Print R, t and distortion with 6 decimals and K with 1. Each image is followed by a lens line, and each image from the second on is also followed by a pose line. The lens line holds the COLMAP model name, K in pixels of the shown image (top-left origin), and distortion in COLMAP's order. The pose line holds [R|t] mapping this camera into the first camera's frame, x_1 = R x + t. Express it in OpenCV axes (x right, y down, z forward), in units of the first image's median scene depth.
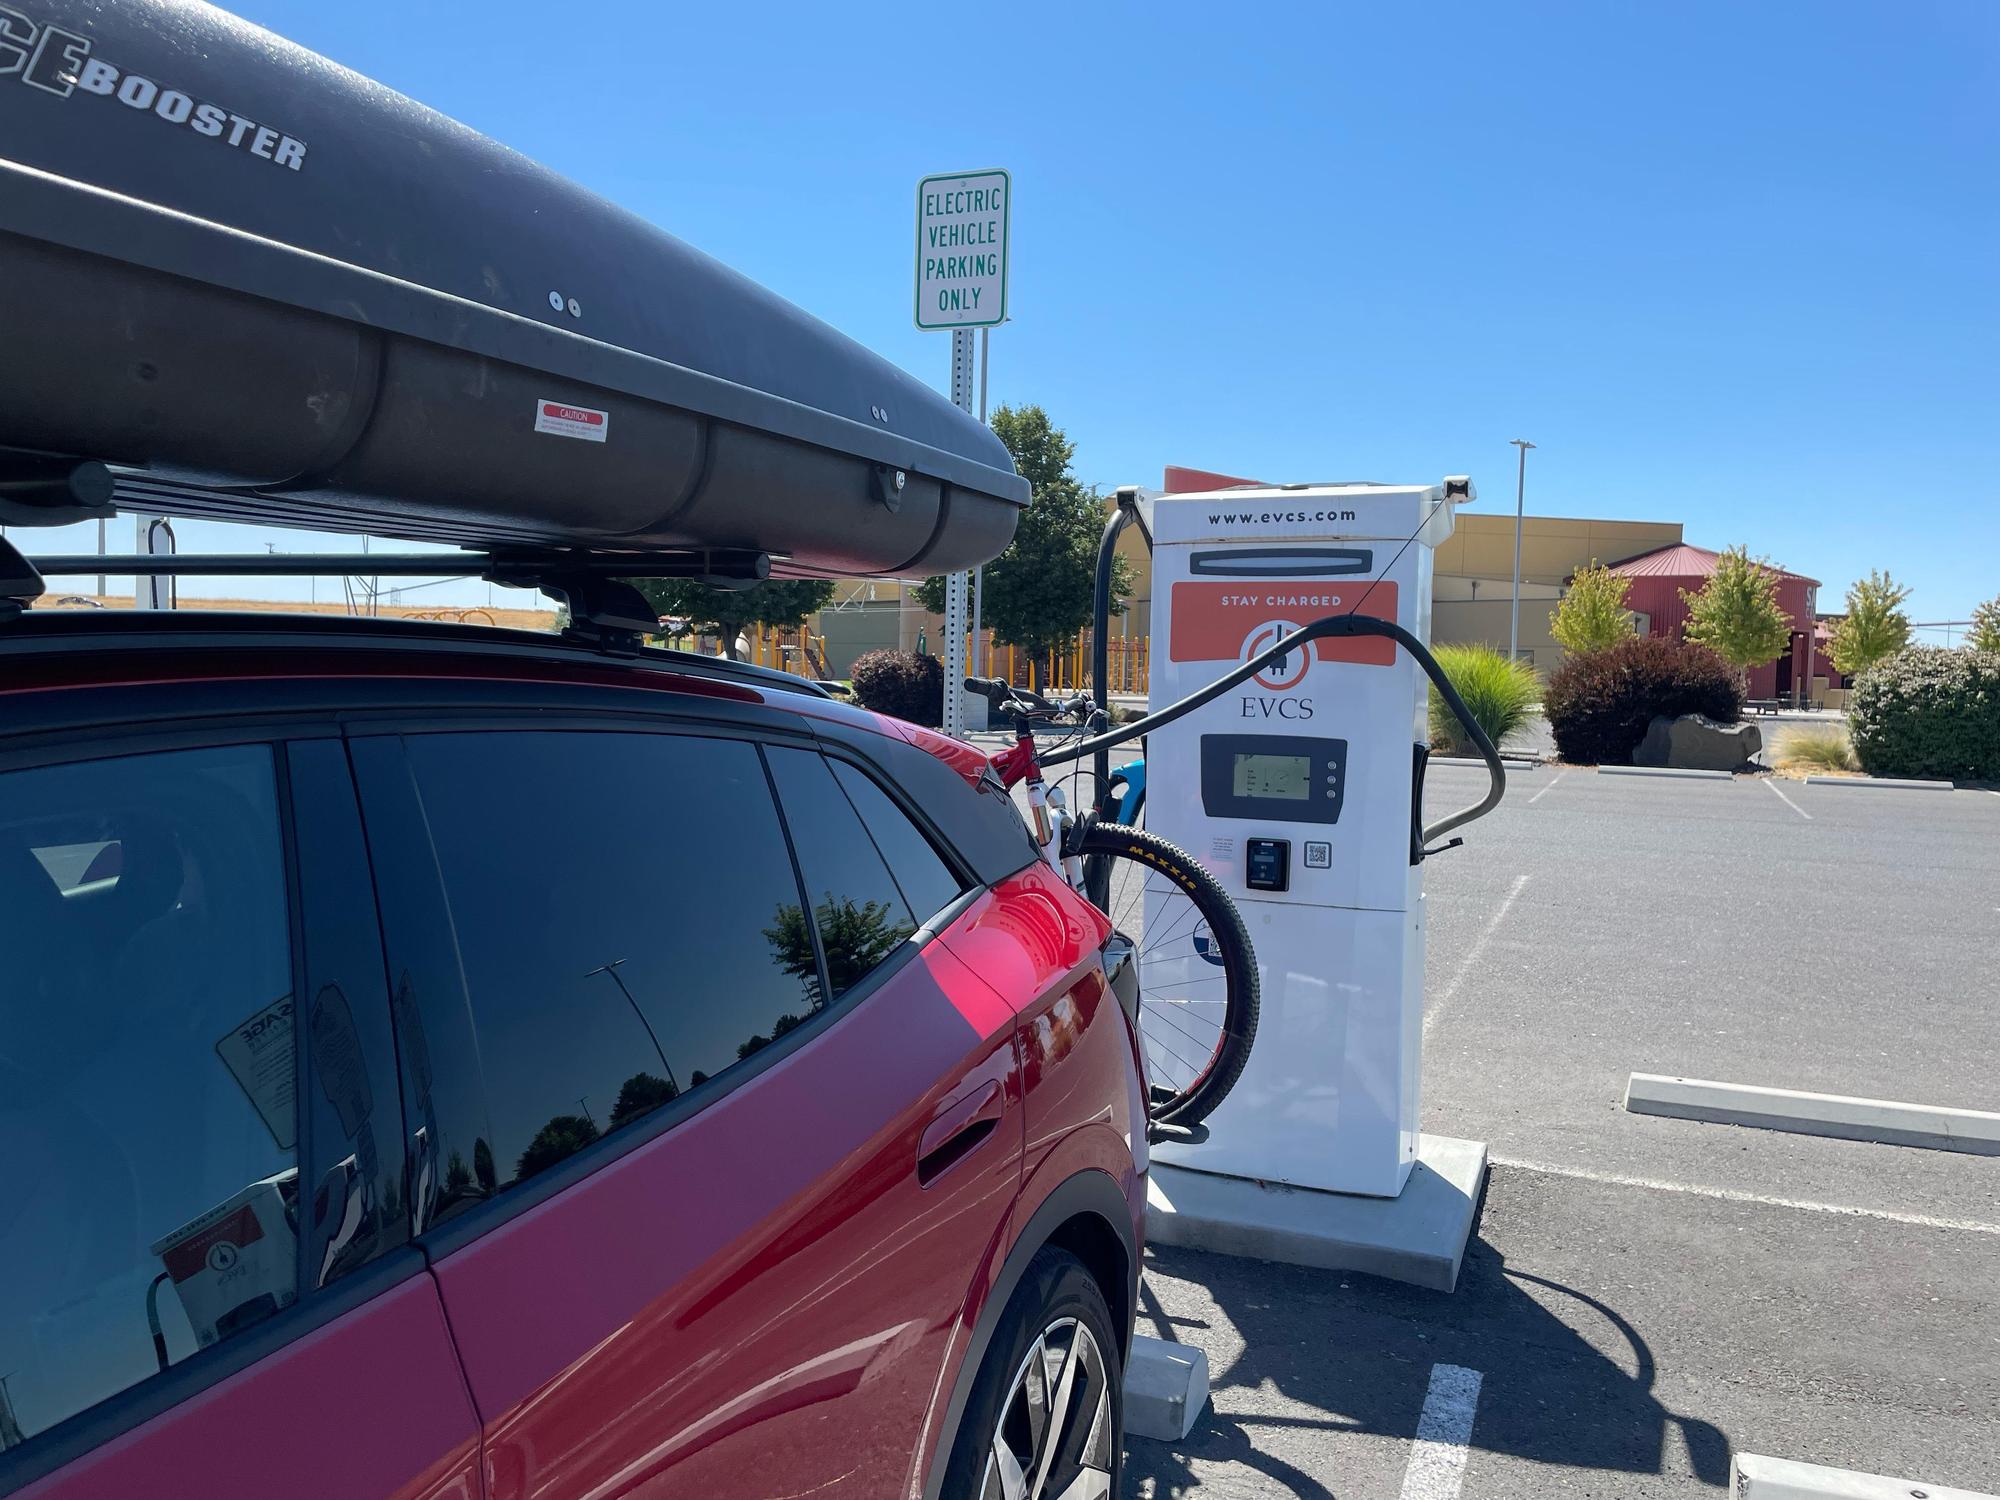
lens RADIAL K [[1522.0, 0, 1000.0], [0, 1522.0, 750.0], [0, 0, 1]] dist [0.067690, -0.054707]
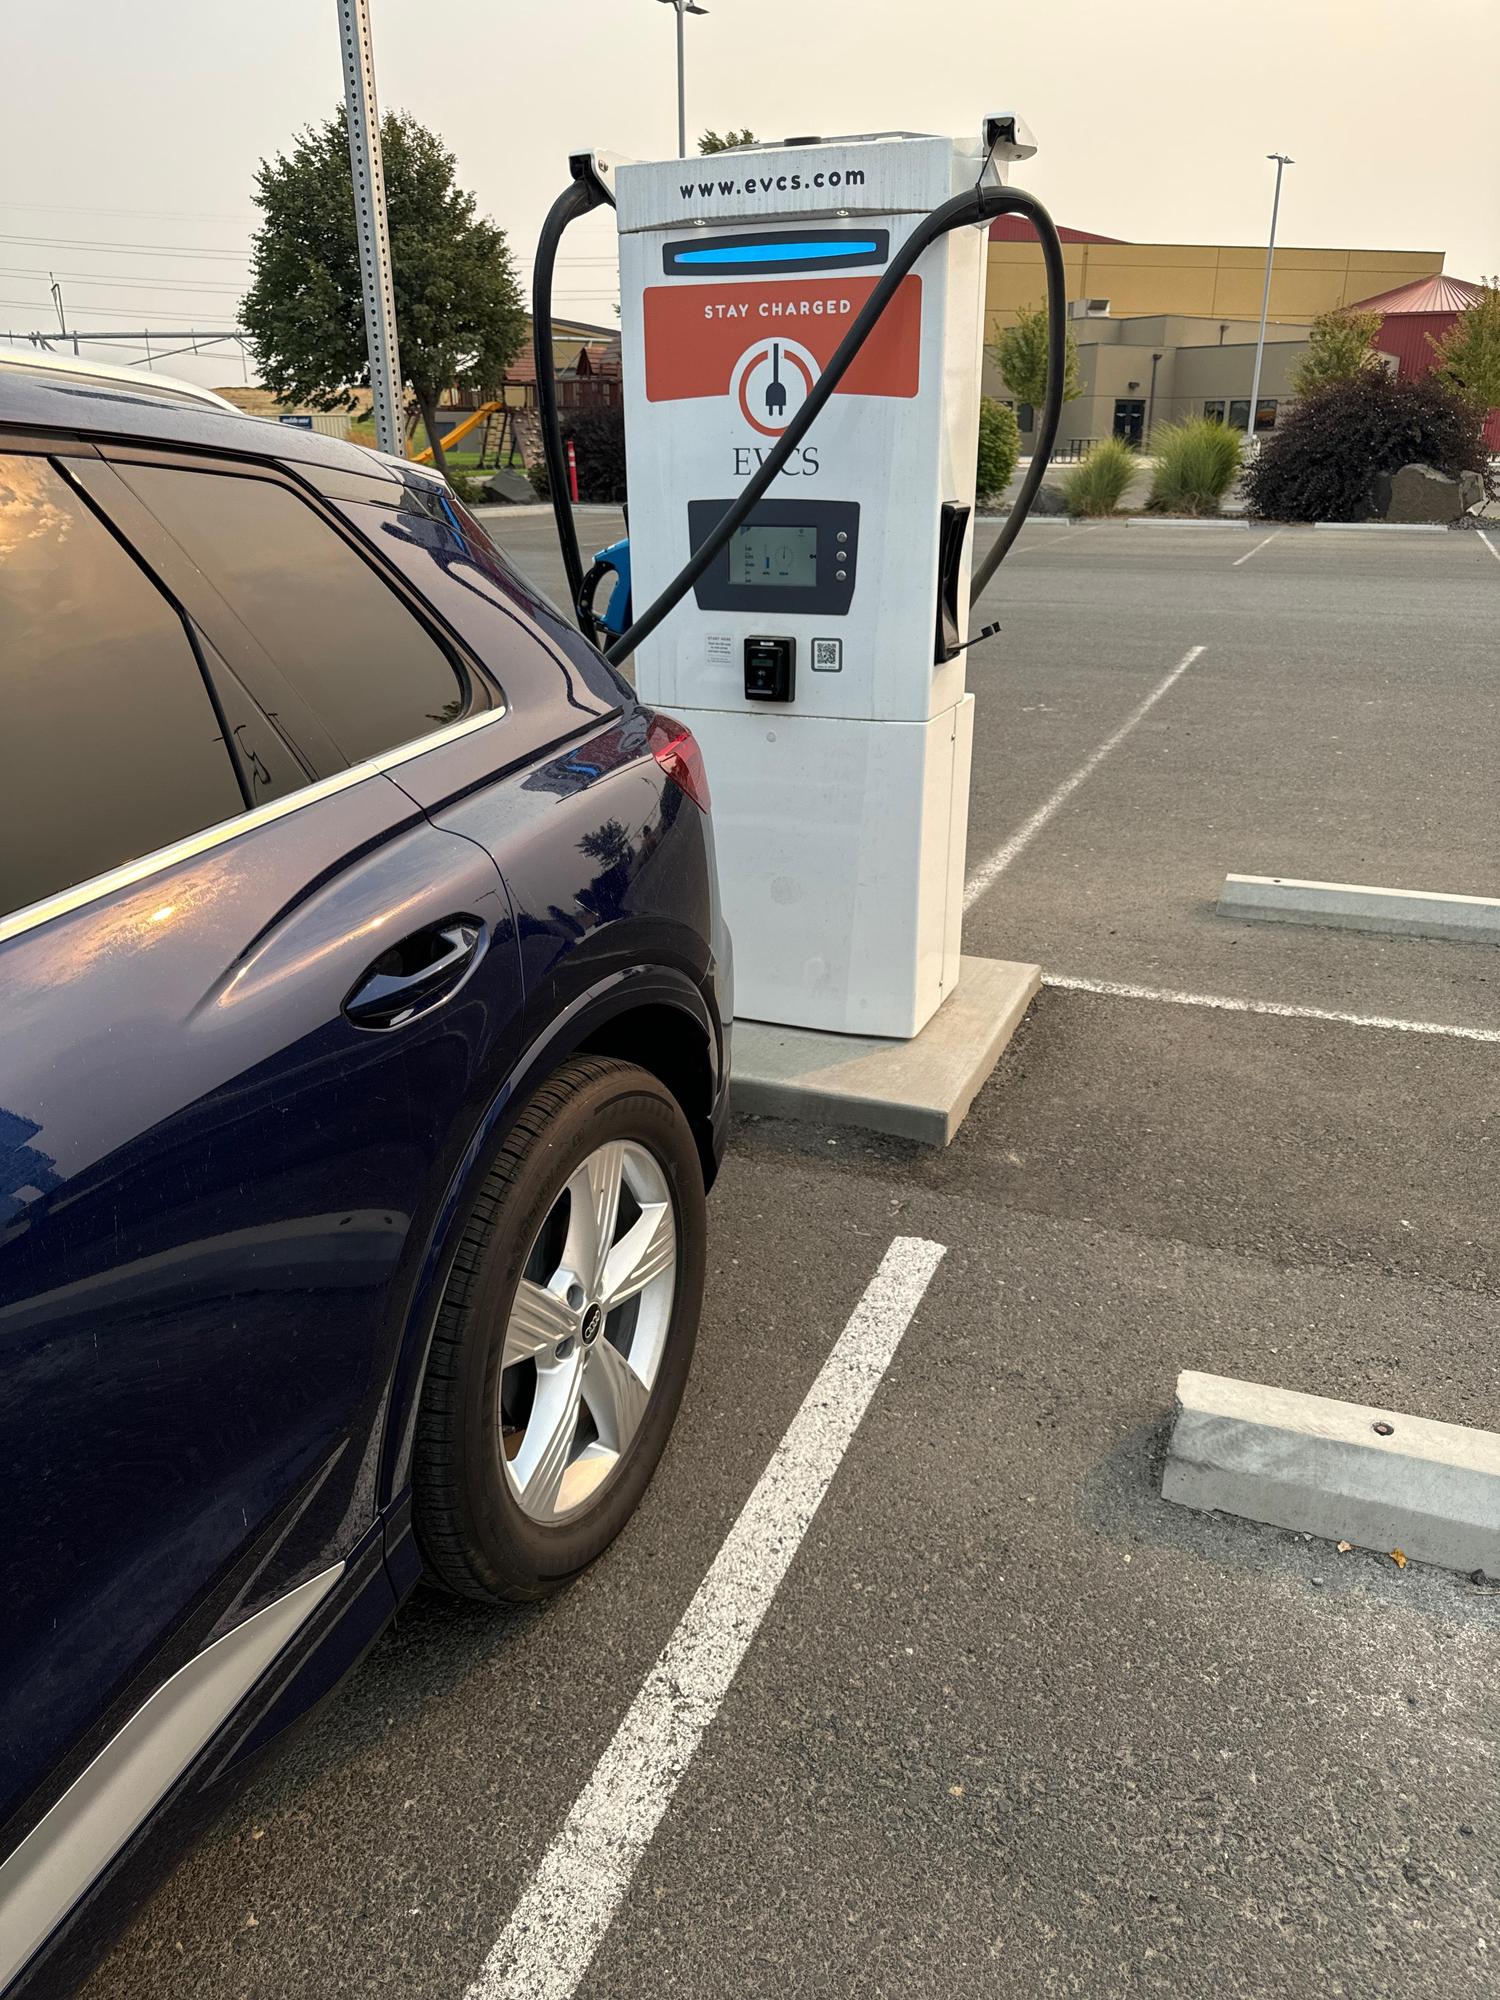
lens RADIAL K [[1372.5, 0, 750.0], [0, 1372.5, 1000.0], [0, 0, 1]] dist [0.131347, -0.230458]
pose [[0.999570, -0.021209, -0.020246, 0.174501], [0.026641, 0.945336, 0.325009, 0.000965], [0.012246, -0.325408, 0.945494, 0.225950]]
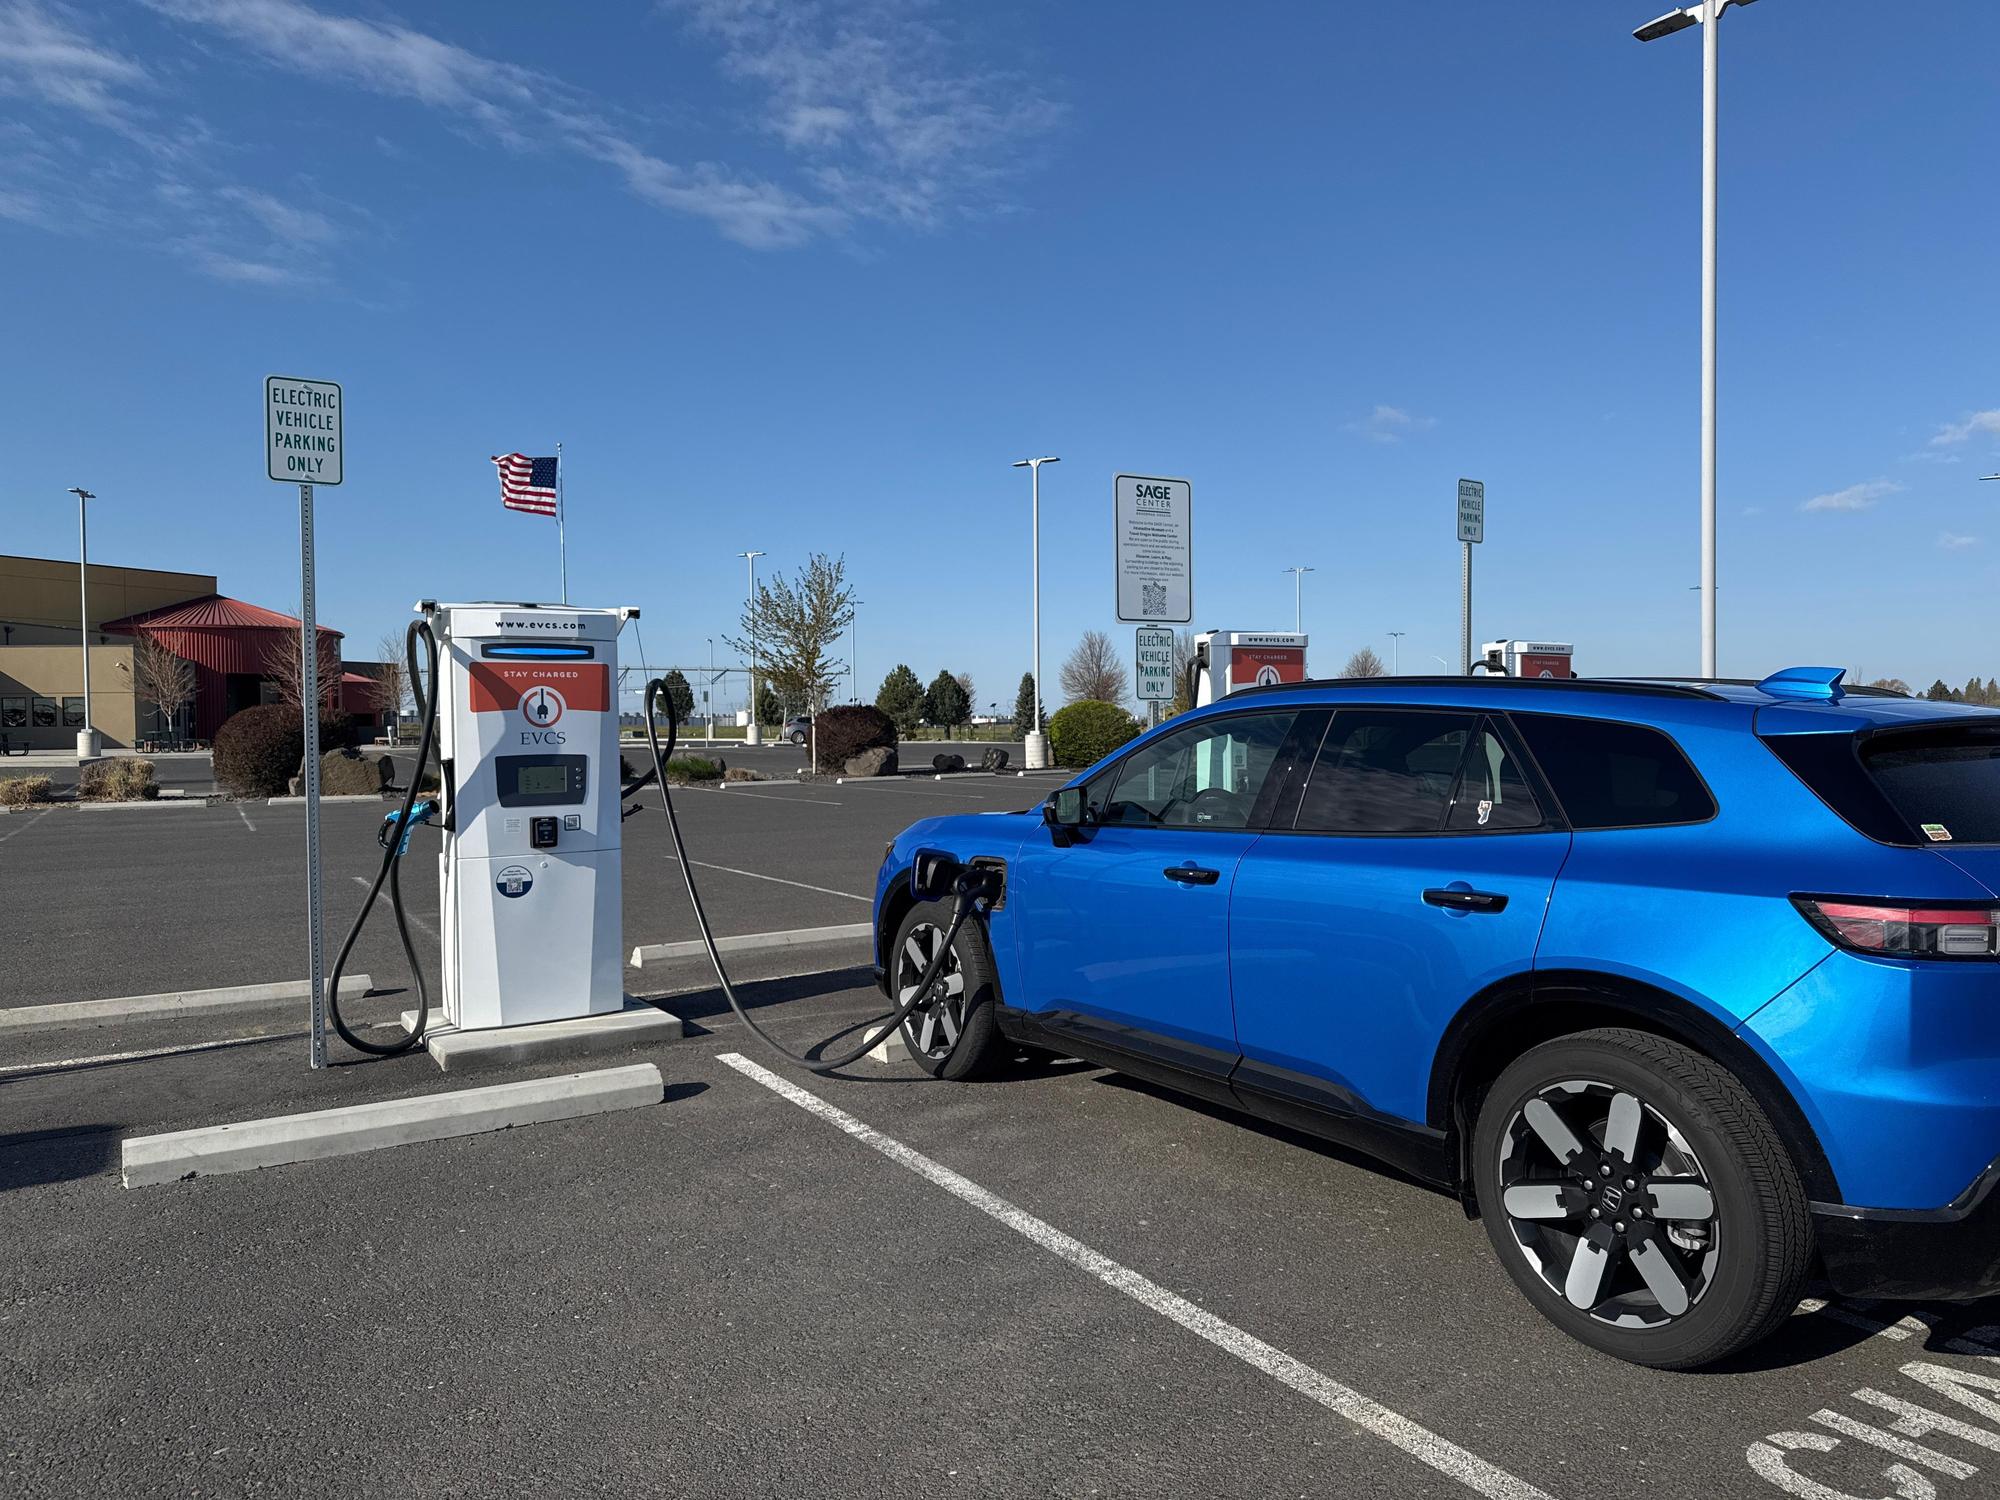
lens RADIAL K [[1372.5, 0, 1000.0], [0, 1372.5, 750.0], [0, 0, 1]] dist [0.131347, -0.230458]
pose [[0.585854, -0.048608, 0.808957, -0.746619], [0.066436, 0.997720, 0.011837, 0.000471], [-0.807689, 0.046810, 0.587748, -0.294983]]
